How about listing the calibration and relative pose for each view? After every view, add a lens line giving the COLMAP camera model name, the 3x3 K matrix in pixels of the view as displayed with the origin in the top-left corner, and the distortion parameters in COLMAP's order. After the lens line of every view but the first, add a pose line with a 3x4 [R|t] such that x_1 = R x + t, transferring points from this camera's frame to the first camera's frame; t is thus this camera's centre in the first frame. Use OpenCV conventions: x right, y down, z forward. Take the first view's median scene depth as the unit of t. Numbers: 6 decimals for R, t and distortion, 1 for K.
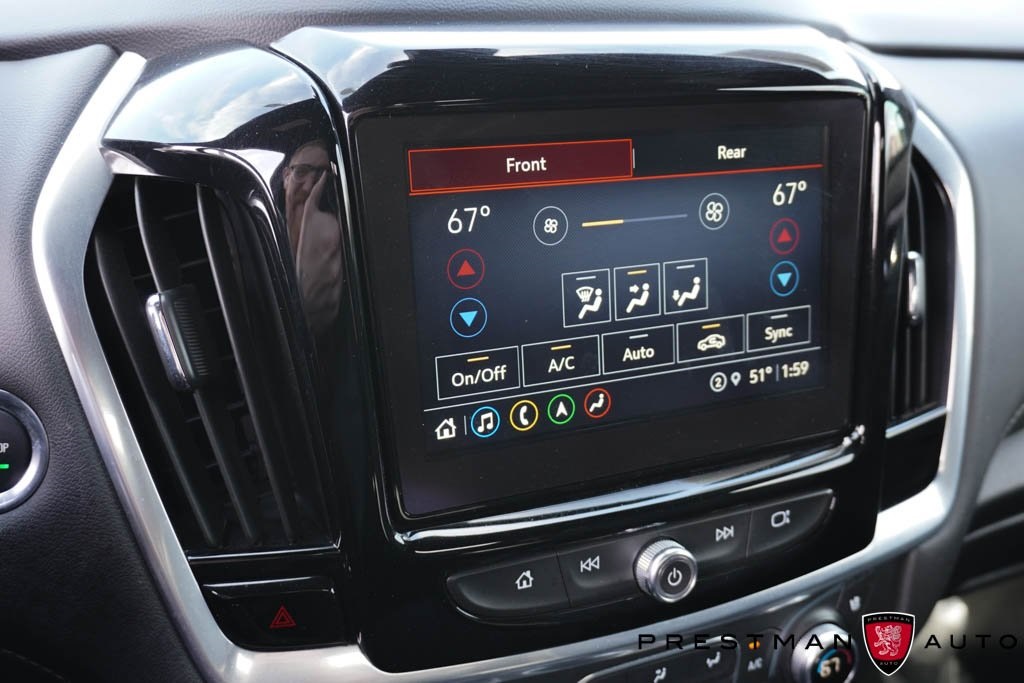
lens RADIAL K [[1027.7, 0, 510.7], [0, 1027.7, 354.9], [0, 0, 1]] dist [-0.005763, 0.014735]
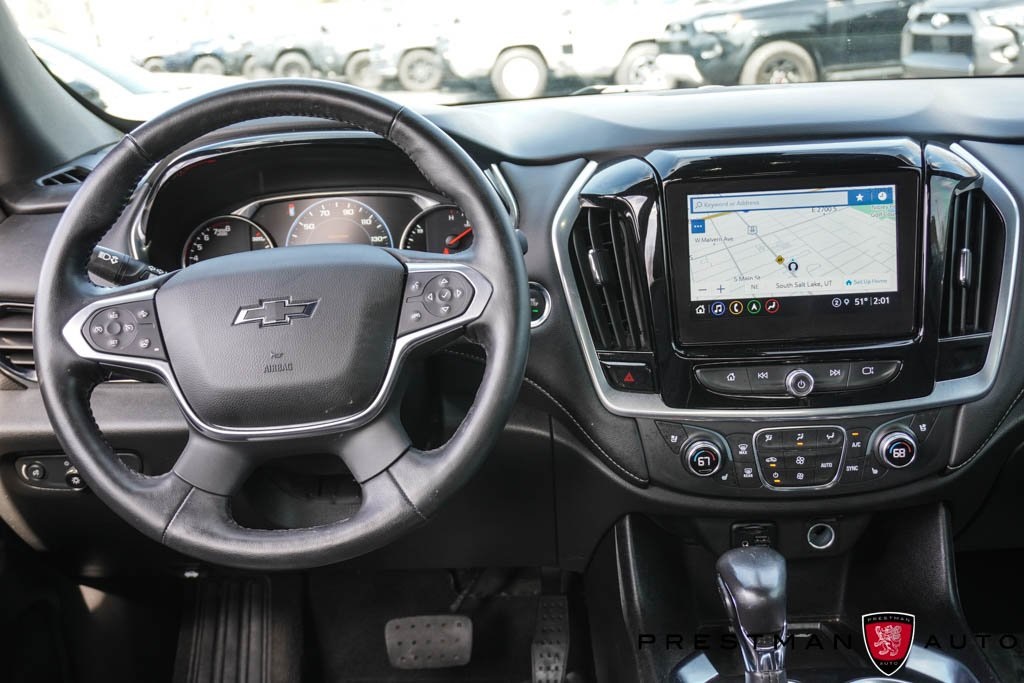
lens RADIAL K [[1168.6, 0, 512.0], [0, 1168.6, 341.5], [0, 0, 1]] dist [-0.002517, -0.004561]
pose [[0.898317, 0.043016, -0.437236, 0.700002], [-0.085008, 0.993407, -0.076918, 0.372026], [0.431045, 0.106265, 0.896051, -1.553814]]
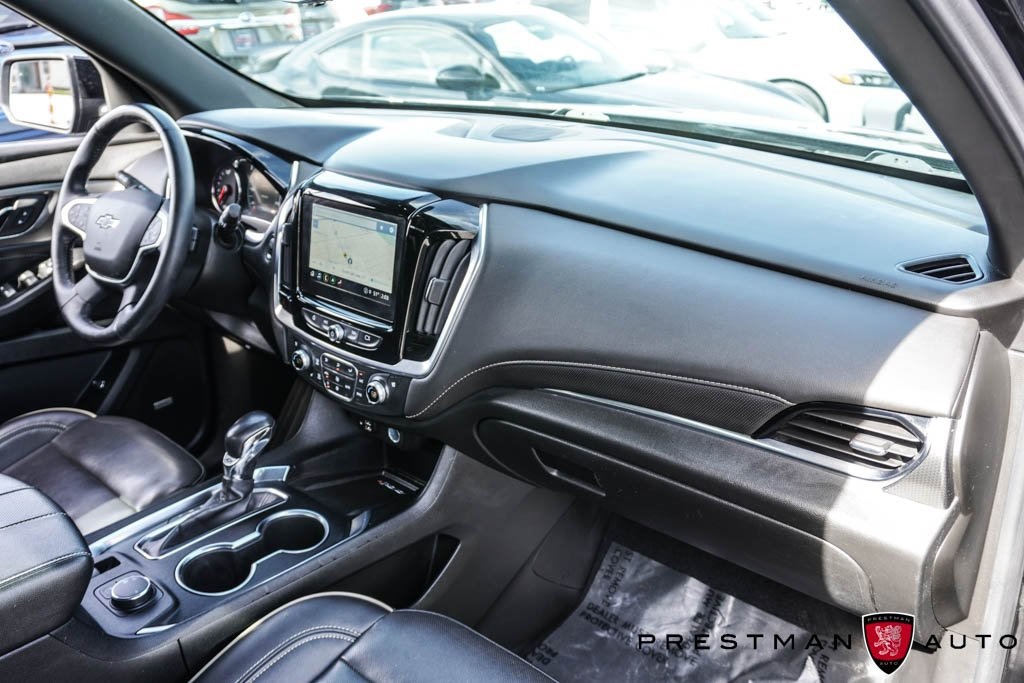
lens RADIAL K [[848.9, 0, 512.0], [0, 848.9, 341.5], [0, 0, 1]] dist [0.000304, 0.000106]
pose [[0.412331, 0.327885, -0.849985, 2.957222], [-0.314447, 0.926874, 0.205006, -0.566002], [0.855048, 0.182745, 0.485281, 0.097099]]
